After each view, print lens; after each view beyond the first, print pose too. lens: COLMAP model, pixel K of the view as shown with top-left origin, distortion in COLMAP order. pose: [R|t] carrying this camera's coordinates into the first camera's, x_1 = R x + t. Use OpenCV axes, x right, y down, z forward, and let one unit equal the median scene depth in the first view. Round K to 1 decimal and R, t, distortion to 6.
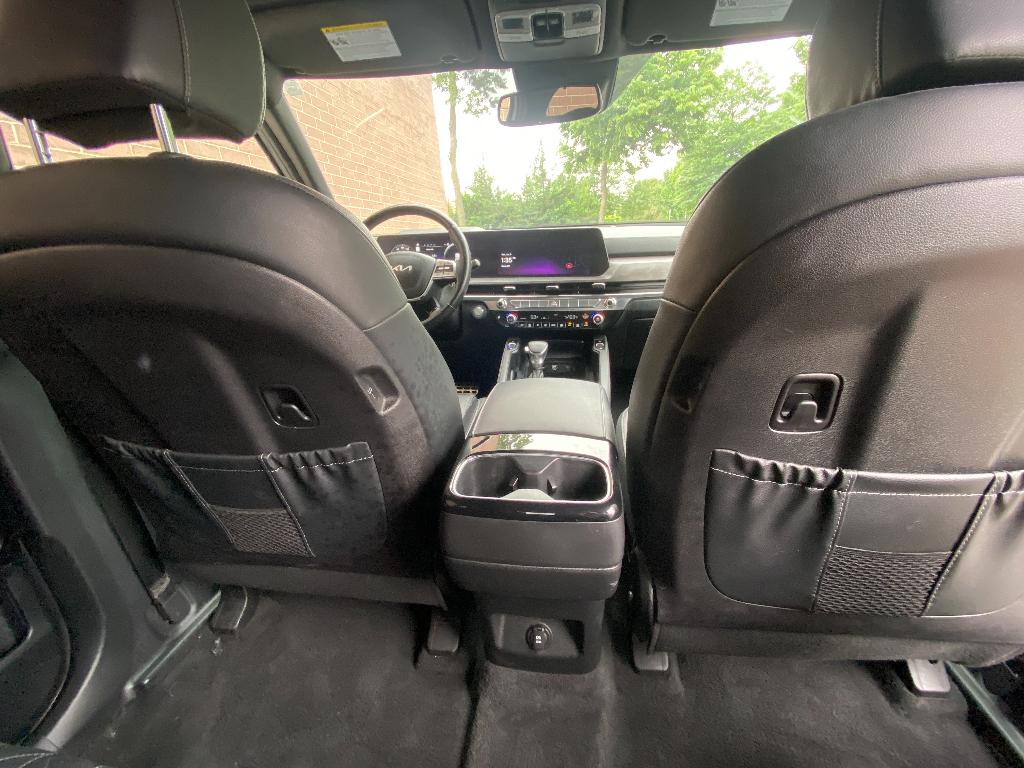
lens RADIAL K [[435.7, 0, 507.1], [0, 435.7, 395.2], [0, 0, 1]] dist [-0.007750, -0.004495]
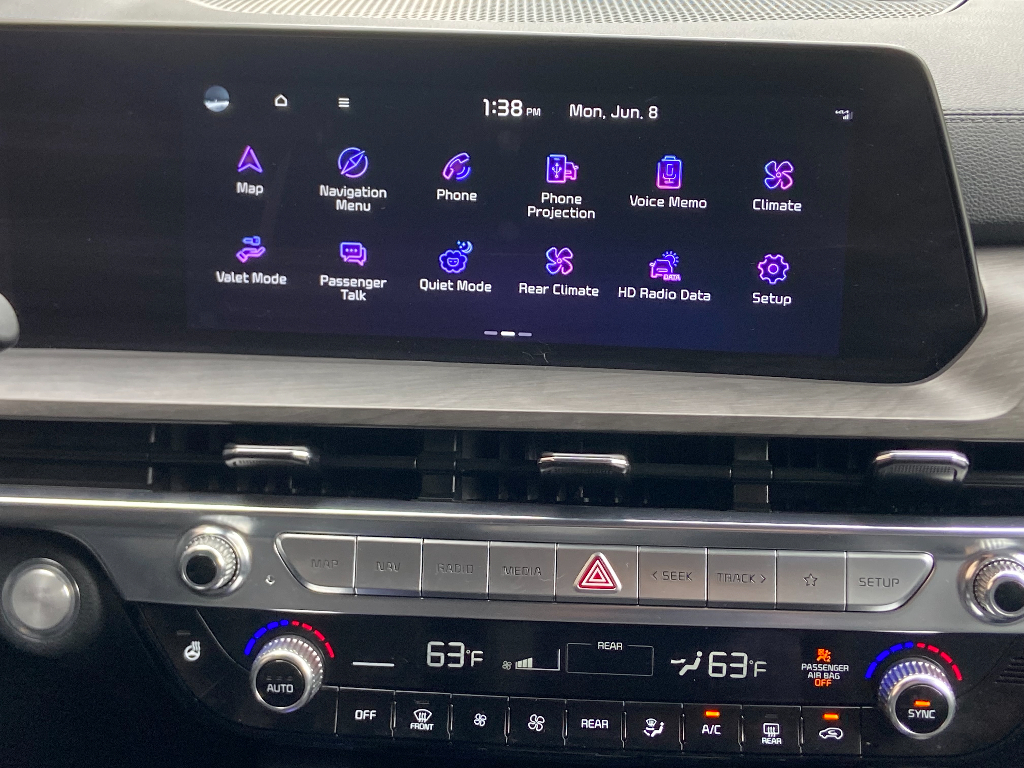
lens RADIAL K [[1455.3, 0, 523.7], [0, 1455.3, 410.7], [0, 0, 1]] dist [0.128649, 0.000000]
pose [[0.985849, -0.008209, 0.167432, 0.007133], [0.014741, 0.999176, -0.037808, -0.239916], [-0.166984, 0.039742, 0.985158, 0.531926]]
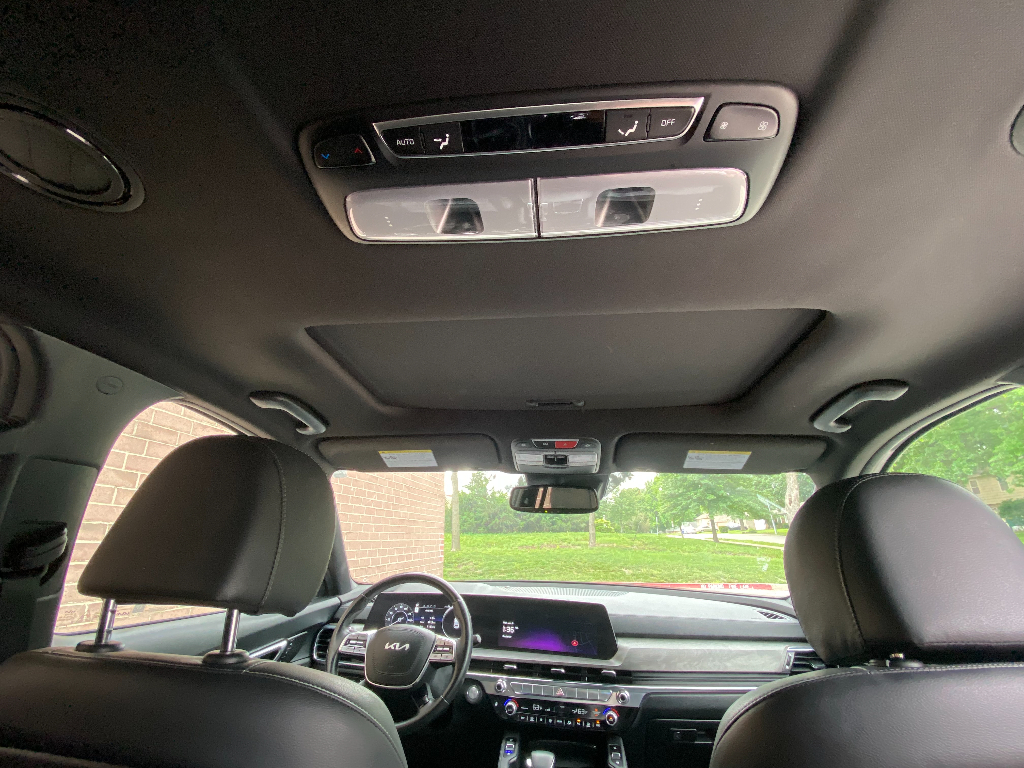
lens RADIAL K [[435.7, 0, 511.7], [0, 435.7, 377.1], [0, 0, 1]] dist [-0.007750, -0.004495]
pose [[0.997844, 0.065262, 0.006891, -0.037240], [-0.045698, 0.766369, -0.640773, -0.128877], [-0.047099, 0.639077, 0.767700, -0.082660]]
